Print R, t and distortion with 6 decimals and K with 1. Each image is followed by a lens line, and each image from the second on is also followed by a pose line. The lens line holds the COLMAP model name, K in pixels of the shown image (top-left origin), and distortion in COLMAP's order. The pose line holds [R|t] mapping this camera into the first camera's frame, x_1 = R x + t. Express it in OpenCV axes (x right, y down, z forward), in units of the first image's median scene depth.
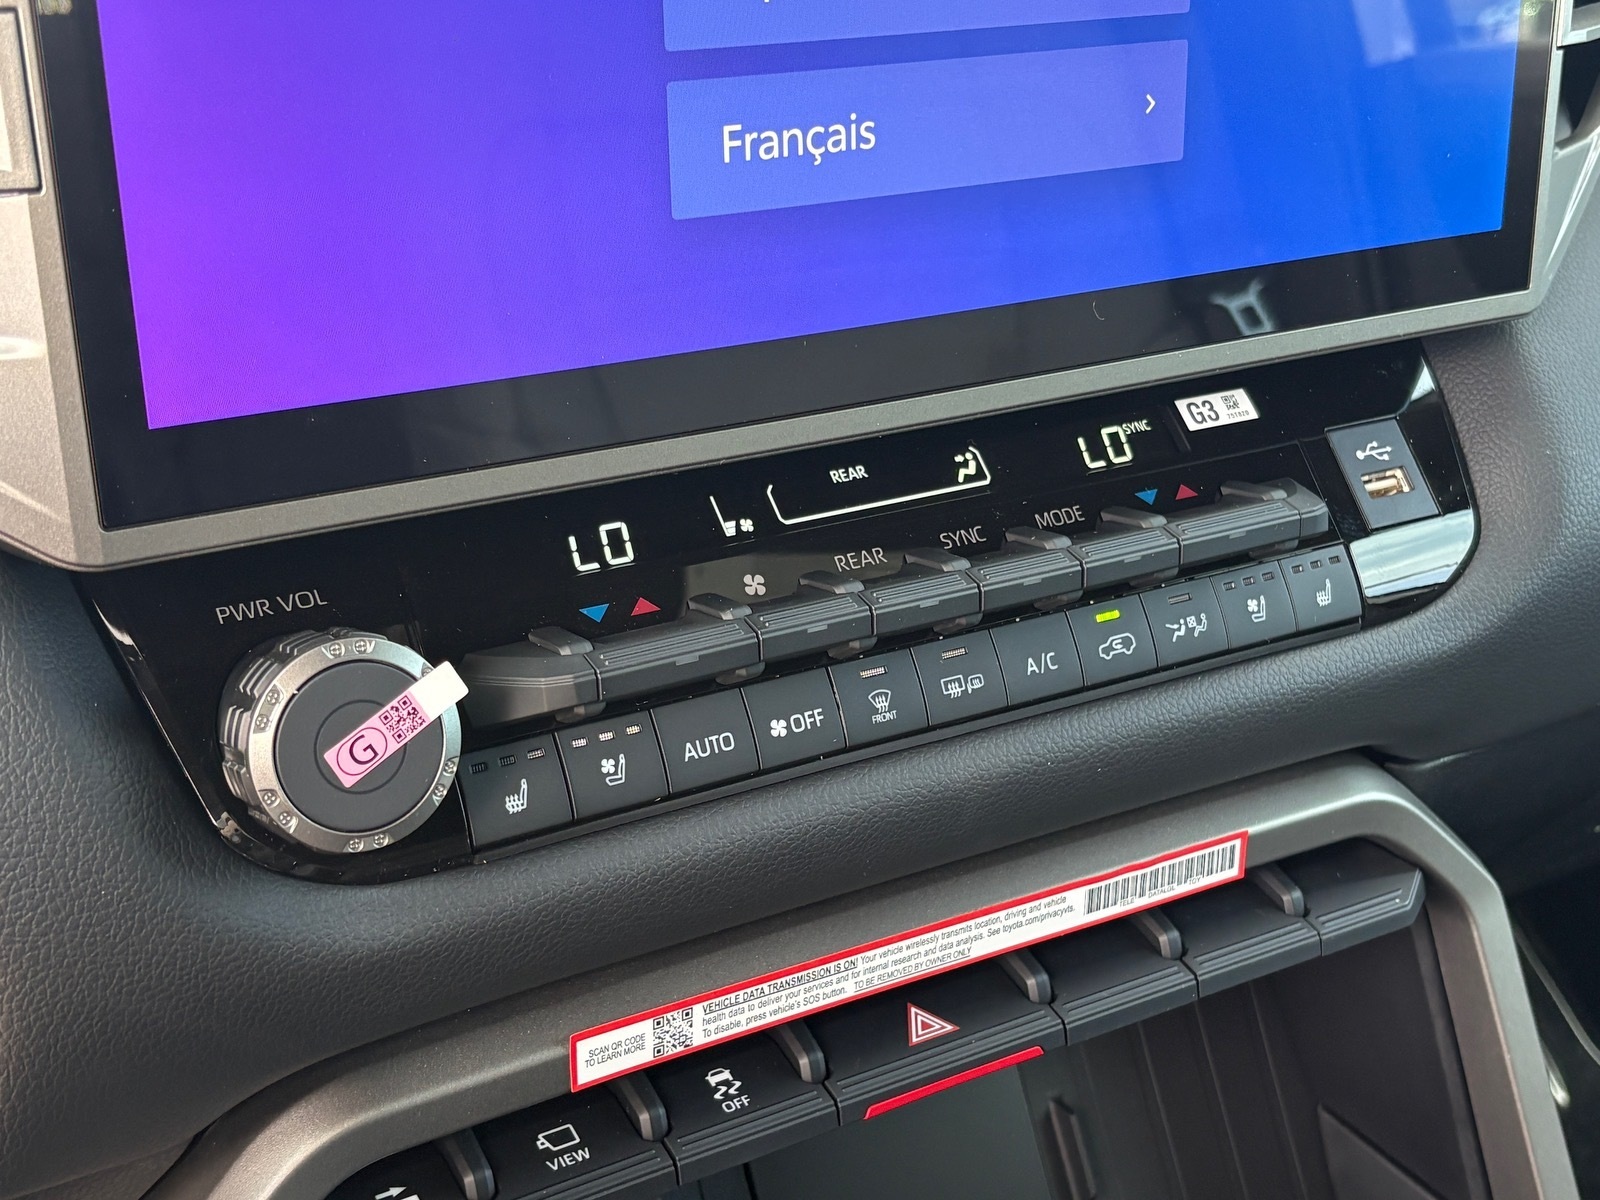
lens RADIAL K [[2072.1, 0, 786.8], [0, 2072.1, 597.2], [0, 0, 1]] dist [0.066763, 0.000000]
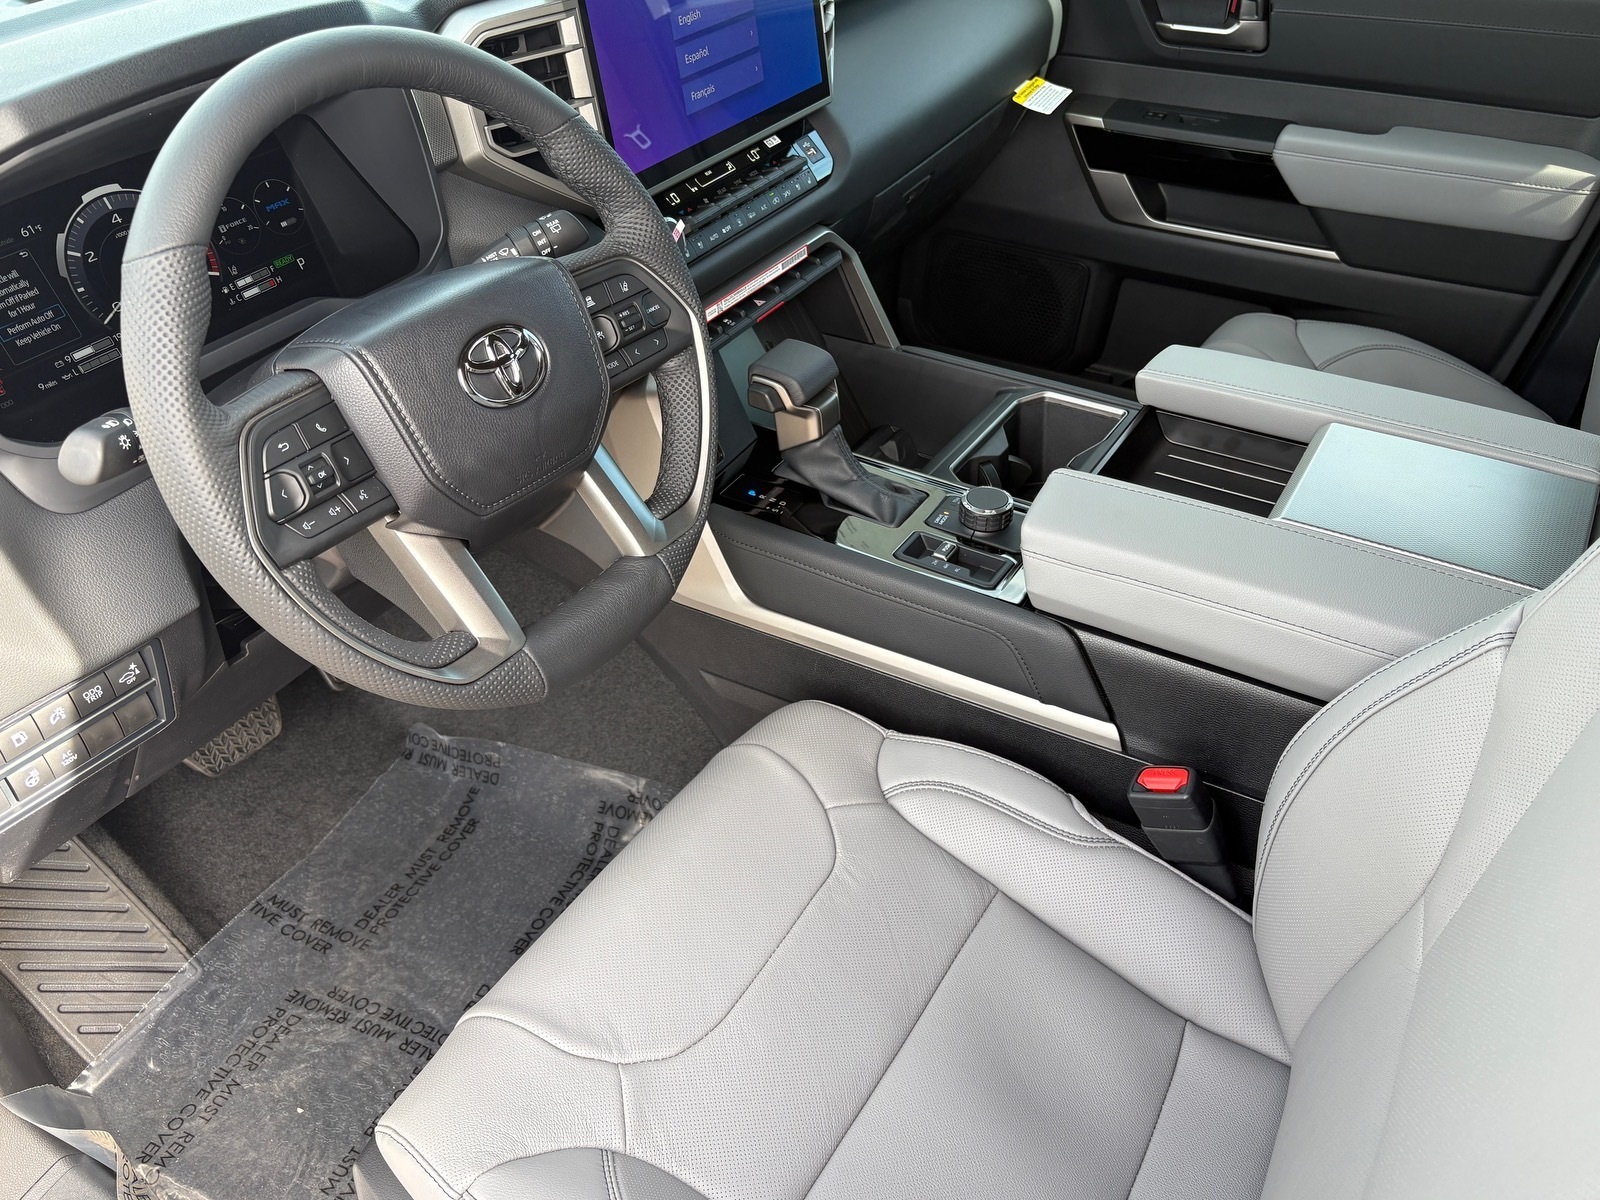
lens RADIAL K [[1261.5, 0, 785.4], [0, 1261.5, 606.4], [0, 0, 1]] dist [0.024912, -0.040144]
pose [[0.879819, -0.337060, 0.335125, -1.006248], [0.262317, 0.932300, 0.249010, 0.163058], [-0.396368, -0.131174, 0.908672, -1.522360]]
